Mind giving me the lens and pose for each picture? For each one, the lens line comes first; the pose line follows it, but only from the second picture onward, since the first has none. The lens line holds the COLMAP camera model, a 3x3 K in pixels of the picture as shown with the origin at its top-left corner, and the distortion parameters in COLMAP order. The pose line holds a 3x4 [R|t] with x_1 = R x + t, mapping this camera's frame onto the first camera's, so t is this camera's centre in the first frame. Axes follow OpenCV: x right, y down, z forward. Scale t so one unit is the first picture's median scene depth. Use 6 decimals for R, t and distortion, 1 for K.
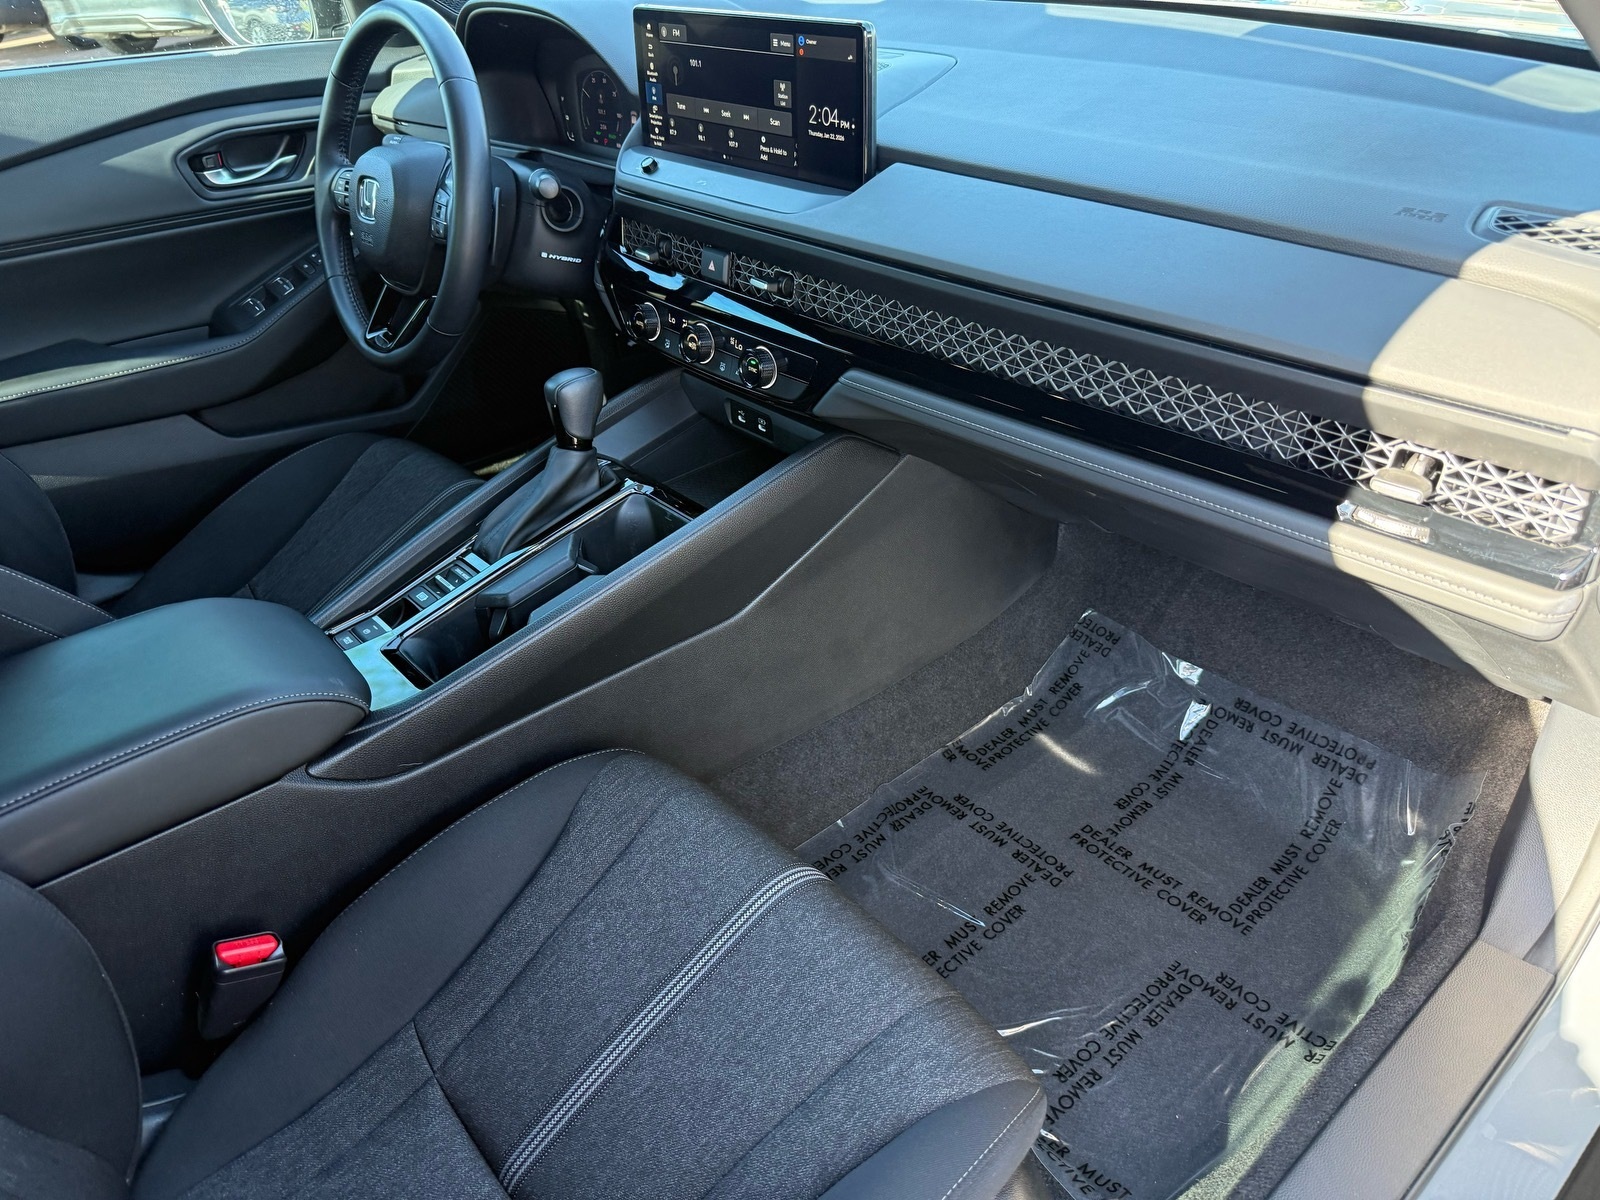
lens RADIAL K [[1142.3, 0, 786.4], [0, 1142.3, 605.7], [0, 0, 1]] dist [0.042009, -0.076346]
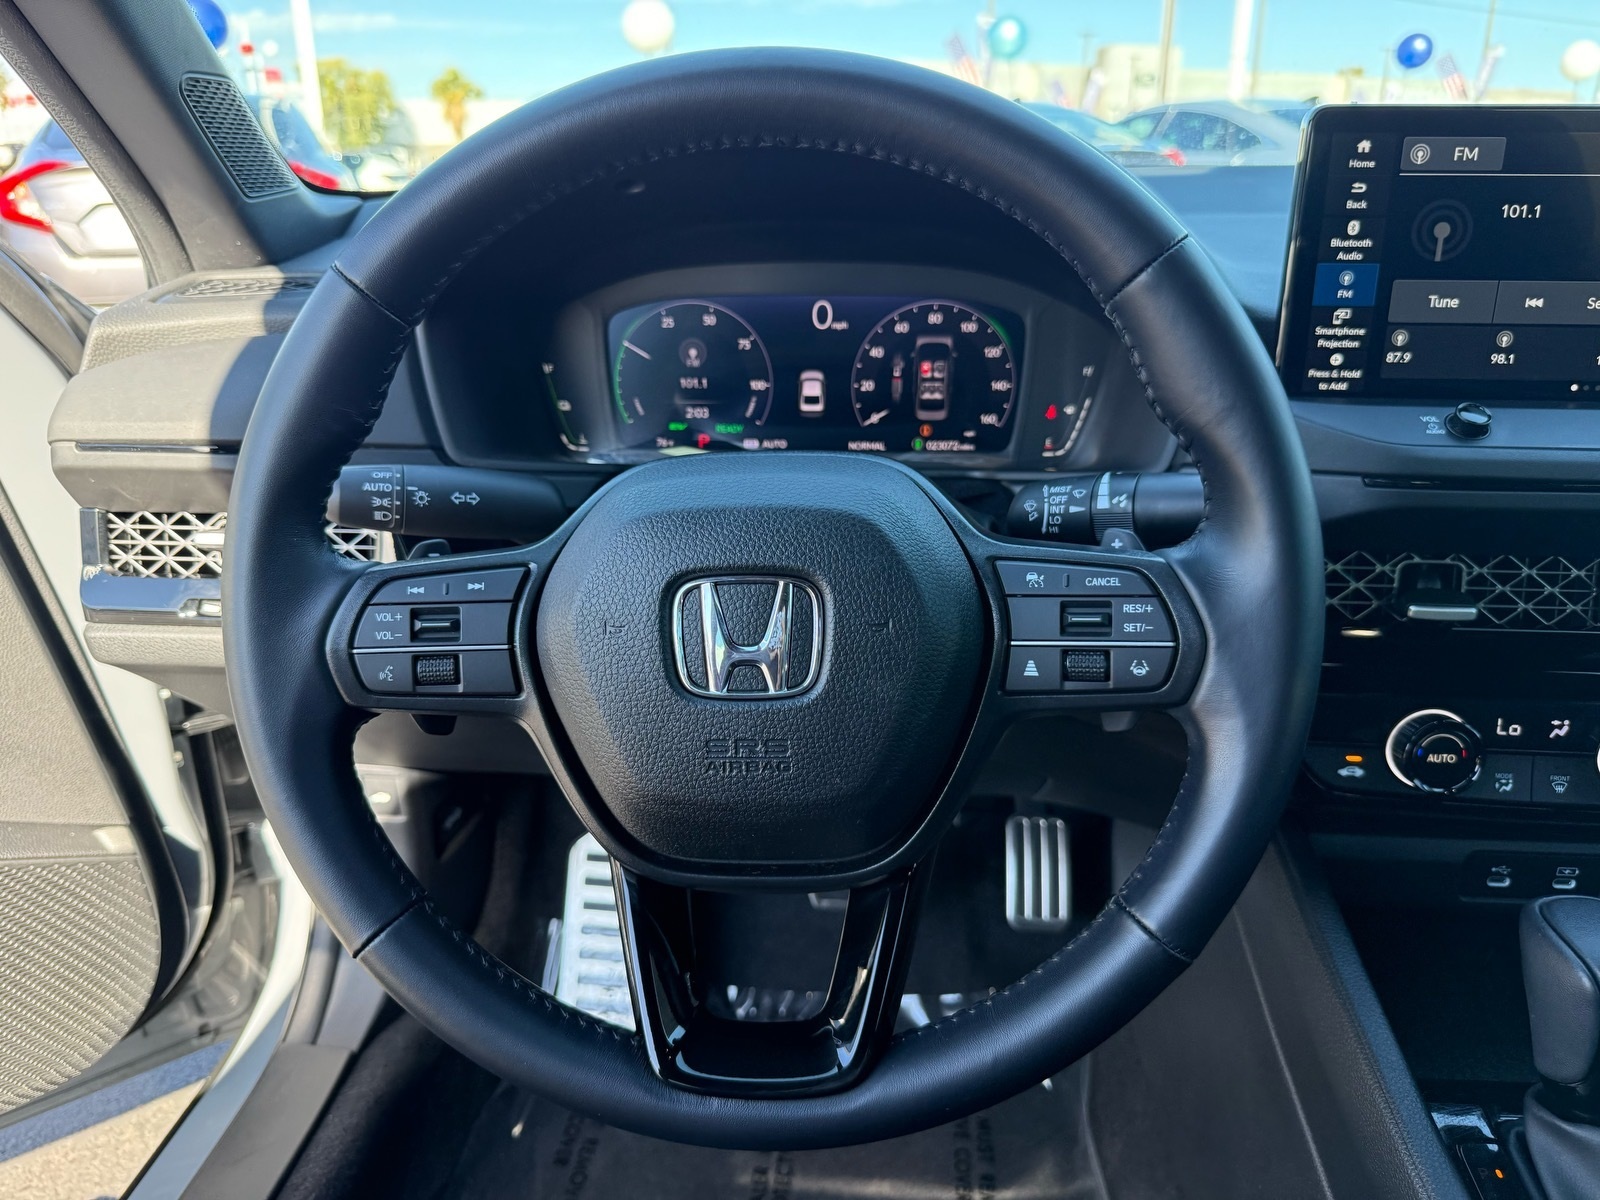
lens RADIAL K [[1168.1, 0, 804.3], [0, 1168.1, 602.7], [0, 0, 1]] dist [0.004868, -0.027713]
pose [[0.702882, -0.189534, 0.685590, -0.647201], [0.356933, 0.927693, -0.109472, -0.369911], [-0.615268, 0.321655, 0.719710, 0.876779]]
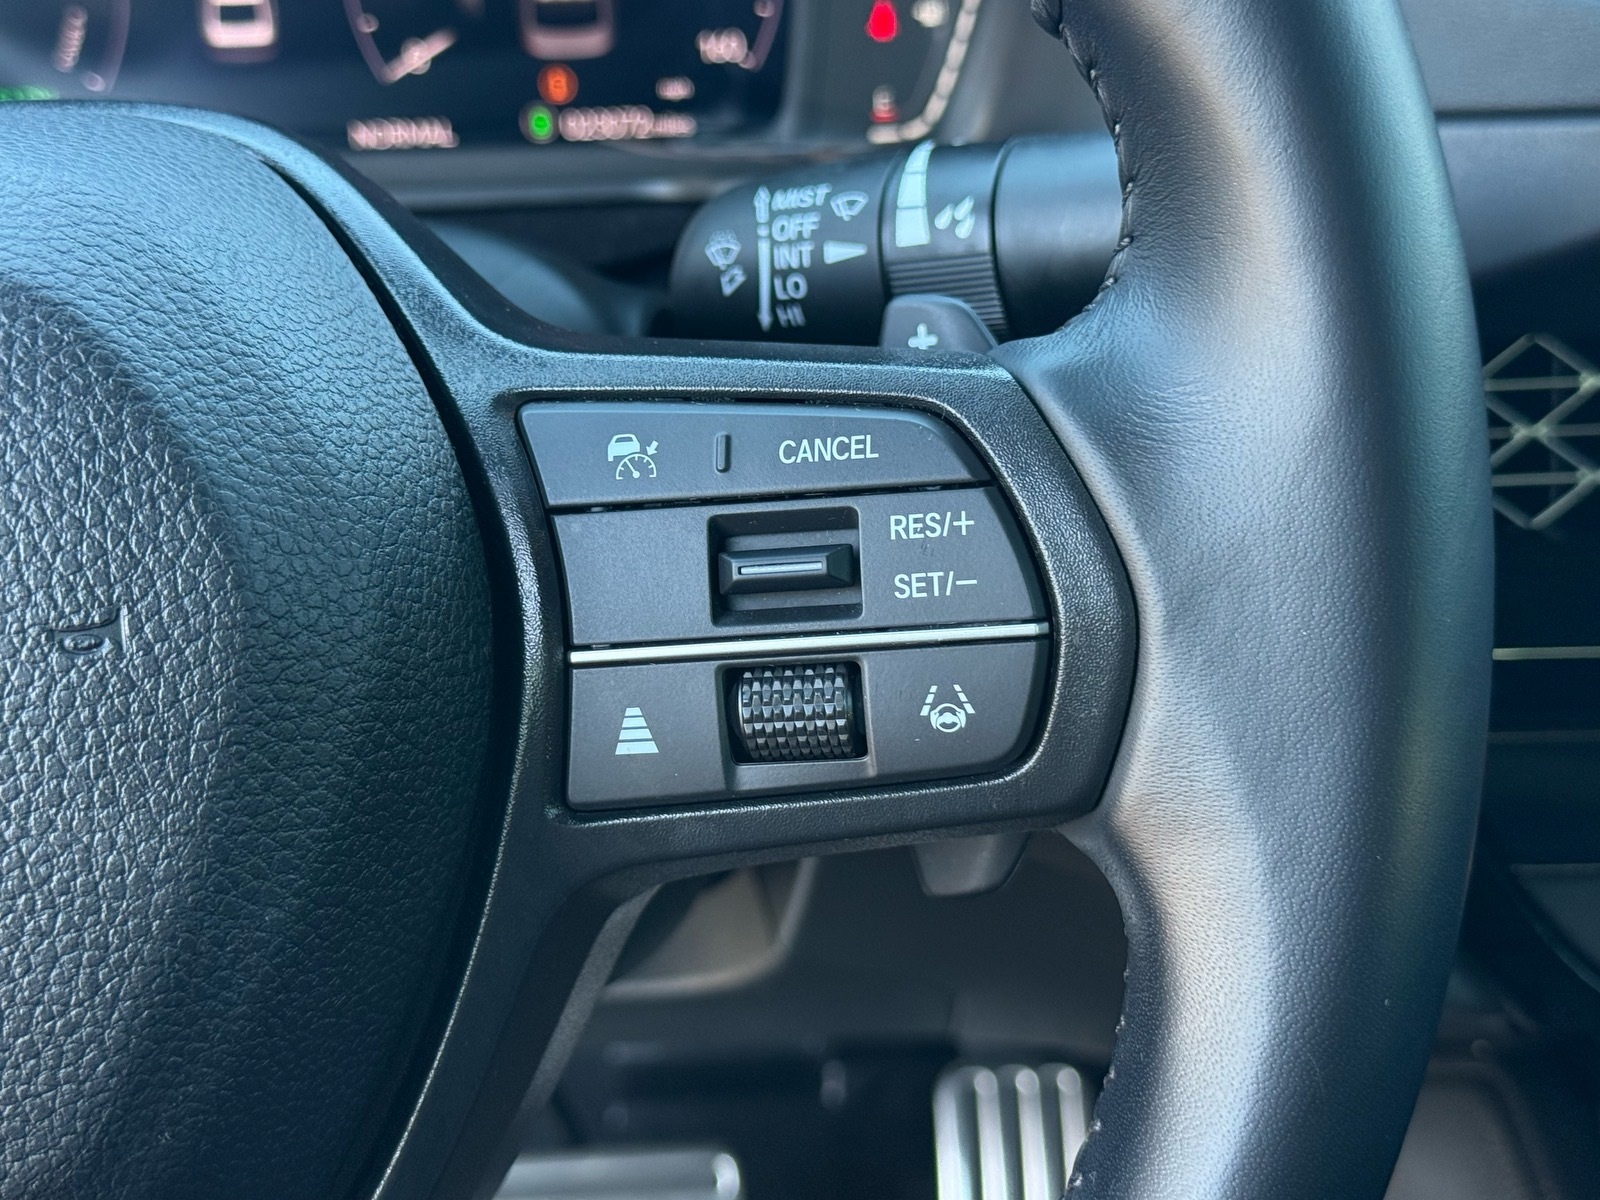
lens RADIAL K [[3154.6, 0, 800.0], [0, 3154.6, 600.0], [0, 0, 1]] dist [0.028188, -0.035448]
pose [[0.566033, -0.240361, 0.788564, -0.584246], [0.427776, 0.903328, -0.031716, -0.359737], [-0.704709, 0.355281, 0.614134, 0.892531]]
